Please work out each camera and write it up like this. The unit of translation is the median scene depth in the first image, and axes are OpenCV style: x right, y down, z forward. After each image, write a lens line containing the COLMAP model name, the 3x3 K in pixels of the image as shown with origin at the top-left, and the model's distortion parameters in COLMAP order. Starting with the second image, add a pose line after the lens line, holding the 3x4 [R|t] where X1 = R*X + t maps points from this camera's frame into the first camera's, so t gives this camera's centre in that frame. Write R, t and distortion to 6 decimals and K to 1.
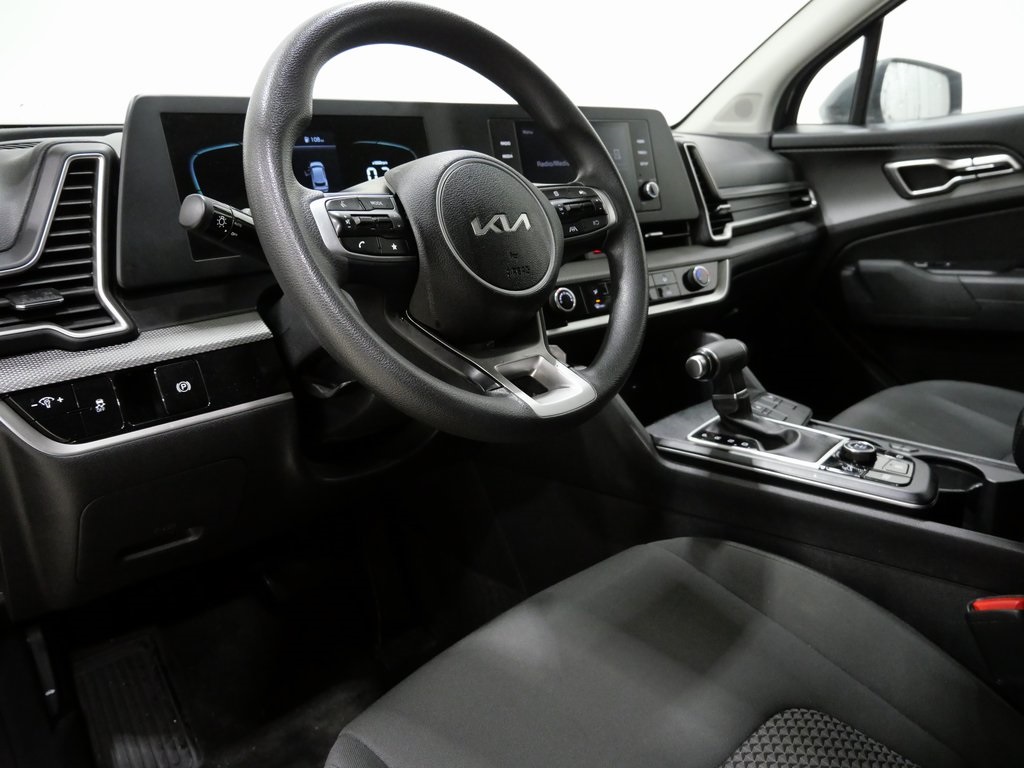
lens RADIAL K [[747.7, 0, 519.1], [0, 747.7, 382.9], [0, 0, 1]] dist [-0.039251, -0.000385]
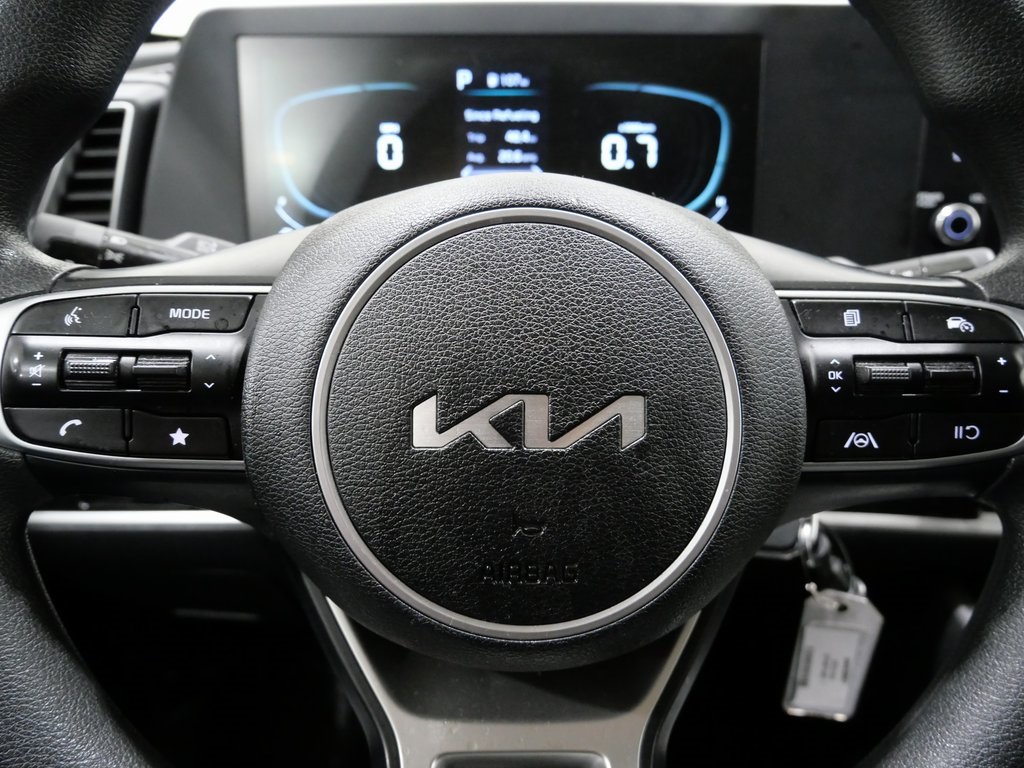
lens RADIAL K [[747.7, 0, 511.8], [0, 747.7, 379.3], [0, 0, 1]] dist [-0.039251, -0.000385]
pose [[0.719403, 0.310391, -0.621383, 0.129263], [-0.219388, 0.950343, 0.220718, -0.224345], [0.659036, -0.022461, 0.751776, 0.546657]]
